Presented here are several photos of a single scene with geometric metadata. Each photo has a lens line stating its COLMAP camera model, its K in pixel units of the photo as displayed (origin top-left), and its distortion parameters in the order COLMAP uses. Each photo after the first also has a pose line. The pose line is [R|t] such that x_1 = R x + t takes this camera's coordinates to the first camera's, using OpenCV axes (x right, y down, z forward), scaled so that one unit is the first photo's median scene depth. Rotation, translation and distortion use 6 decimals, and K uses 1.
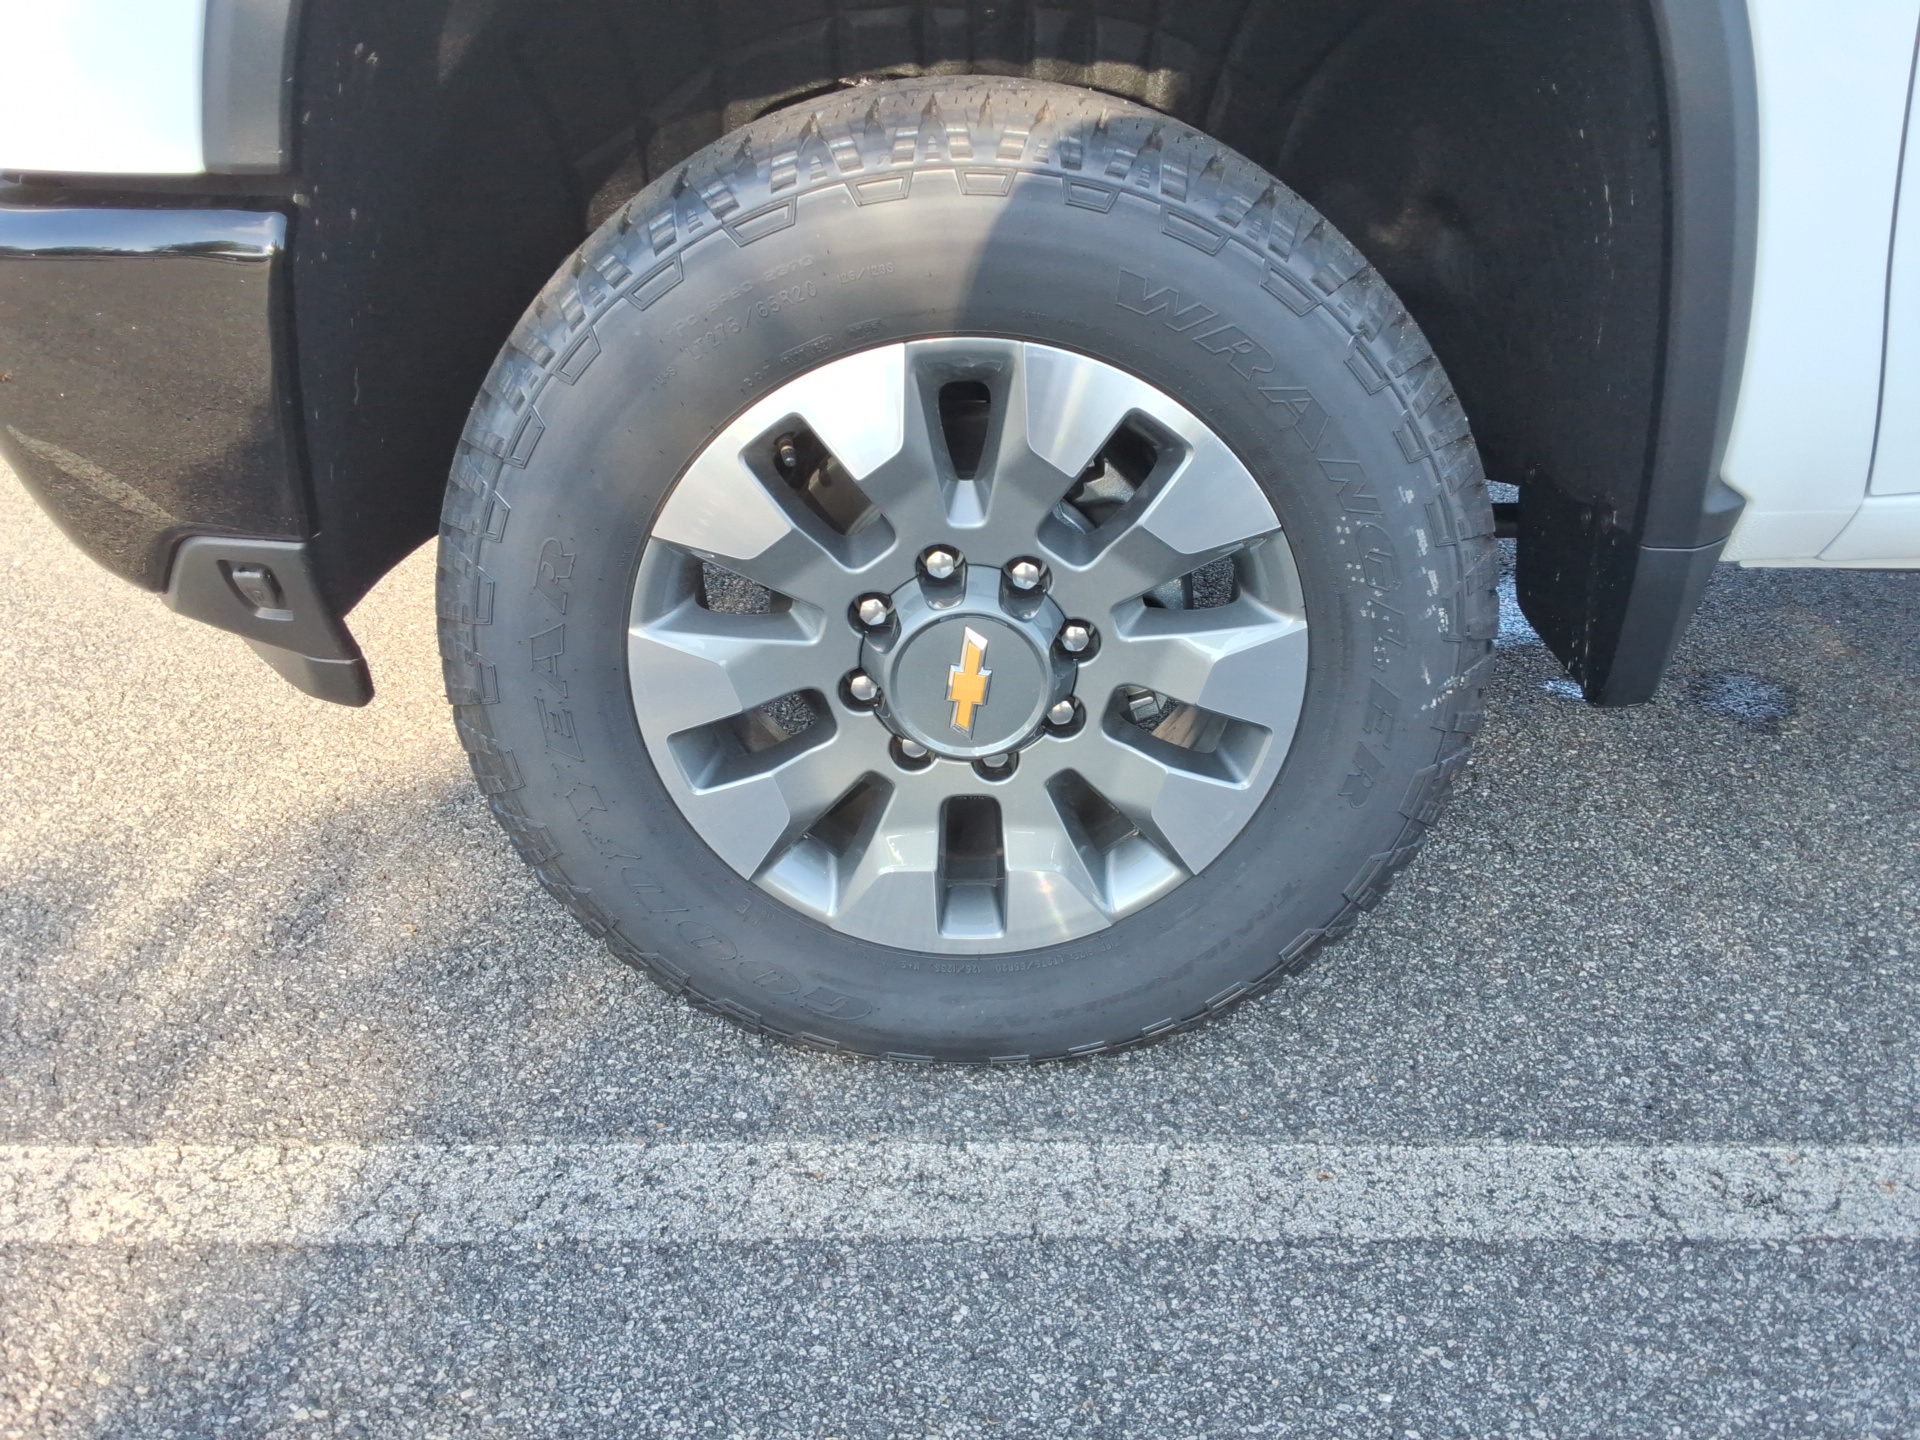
lens RADIAL K [[1527.2, 0, 968.9], [0, 1527.2, 697.5], [0, 0, 1]] dist [0.122595, -0.195212]
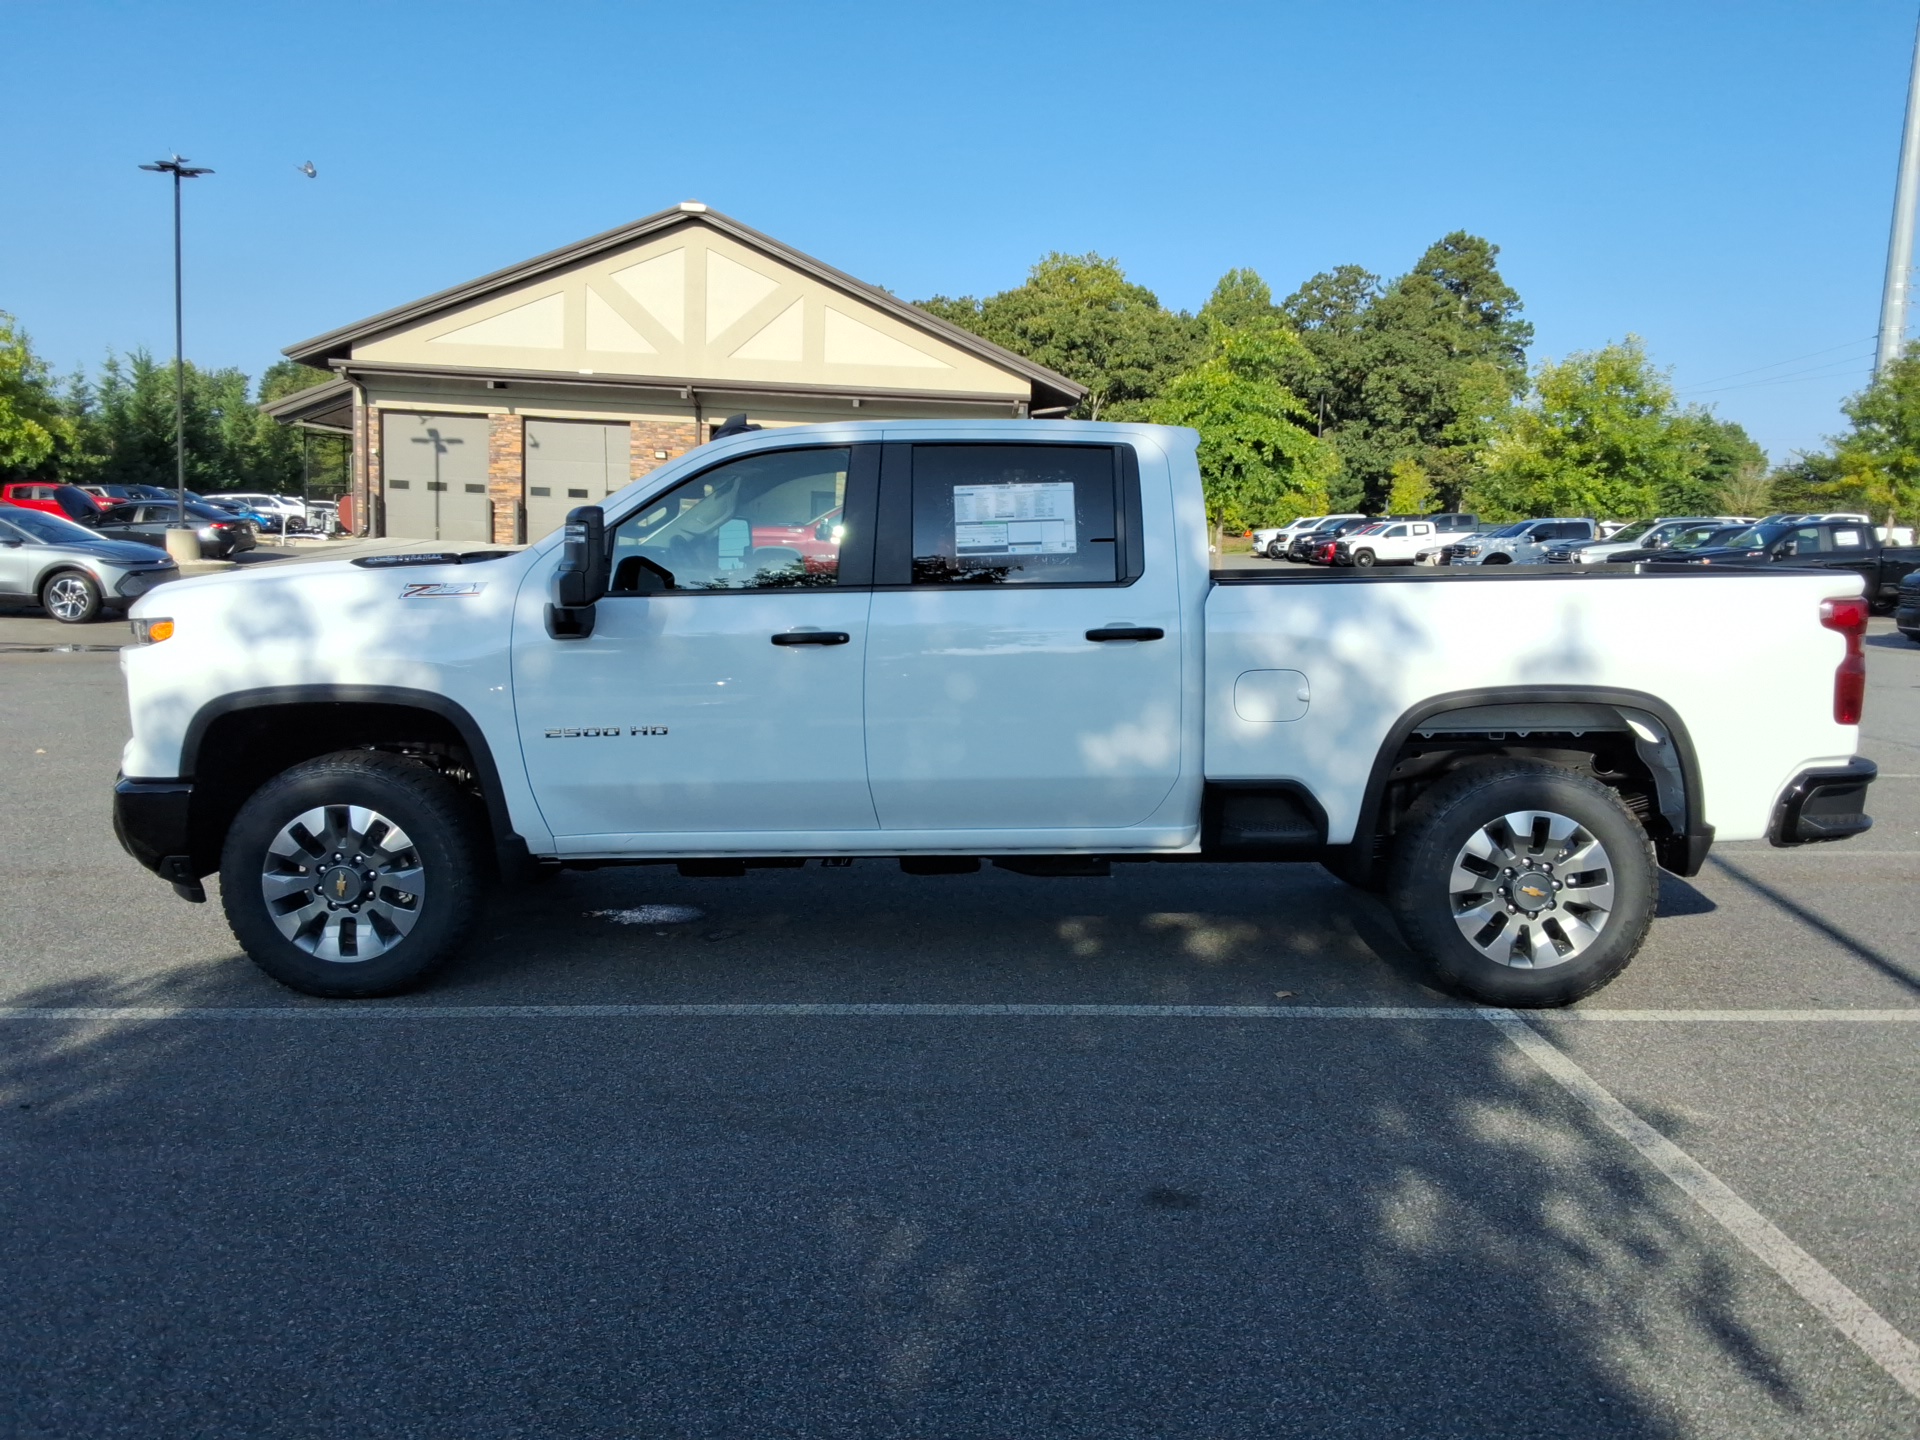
lens RADIAL K [[1529.8, 0, 974.2], [0, 1529.8, 708.5], [0, 0, 1]] dist [0.117360, -0.172644]
pose [[0.999649, -0.023050, -0.013039, 1.765057], [0.017353, 0.942063, -0.334988, 0.973312], [0.020005, 0.334644, 0.942132, -3.086707]]
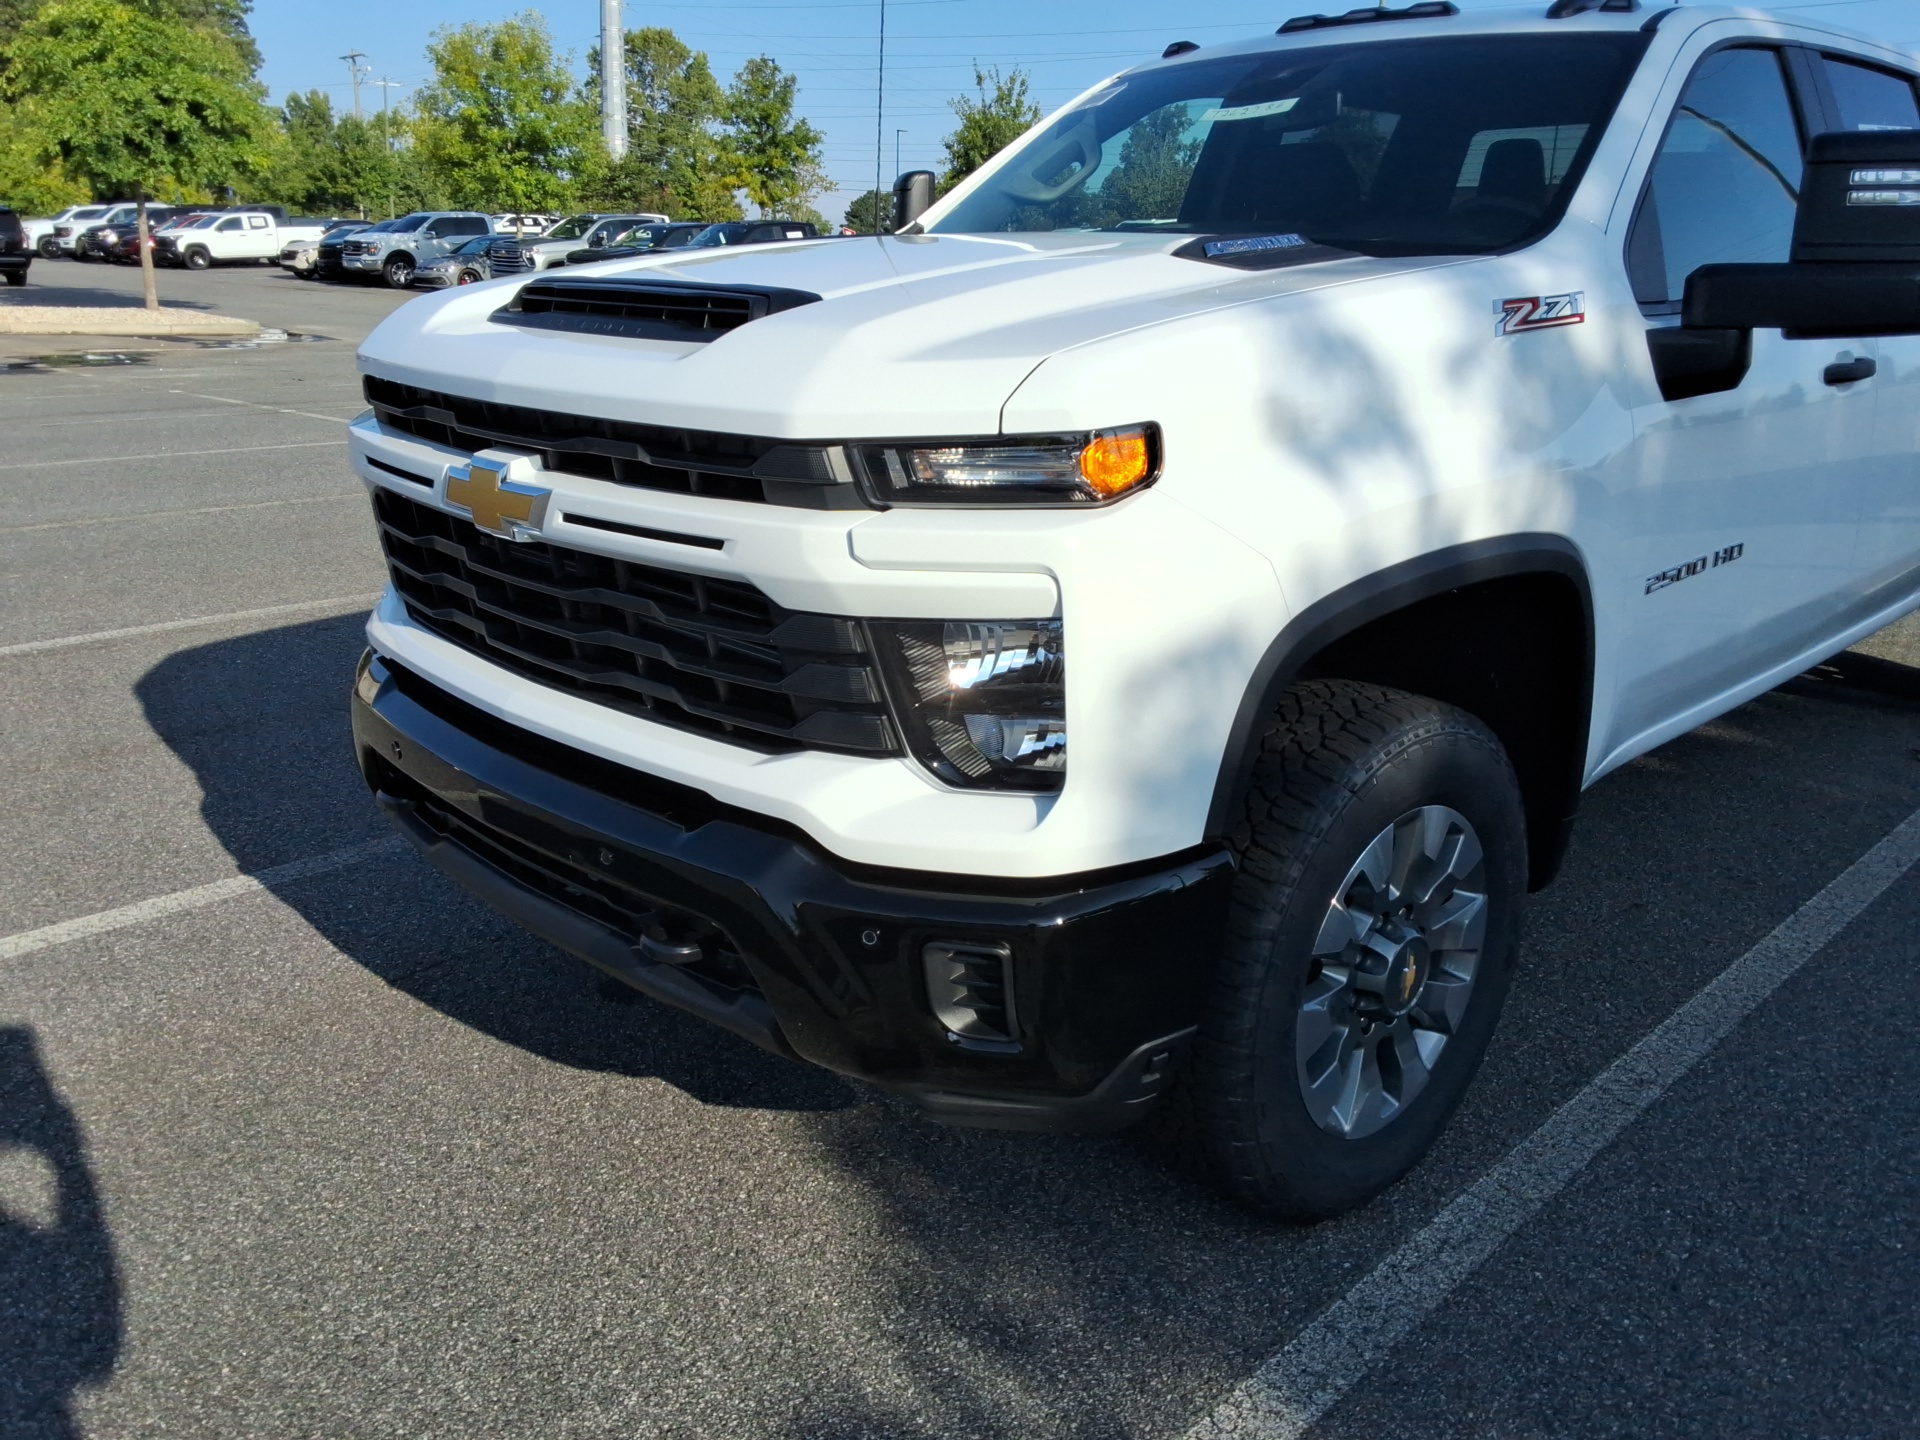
lens RADIAL K [[1529.8, 0, 974.2], [0, 1529.8, 708.5], [0, 0, 1]] dist [0.117360, -0.172644]
pose [[0.721199, -0.224306, 0.655407, -1.576159], [0.317497, 0.947931, -0.024949, -0.447485], [-0.615685, 0.226083, 0.754863, -0.224333]]
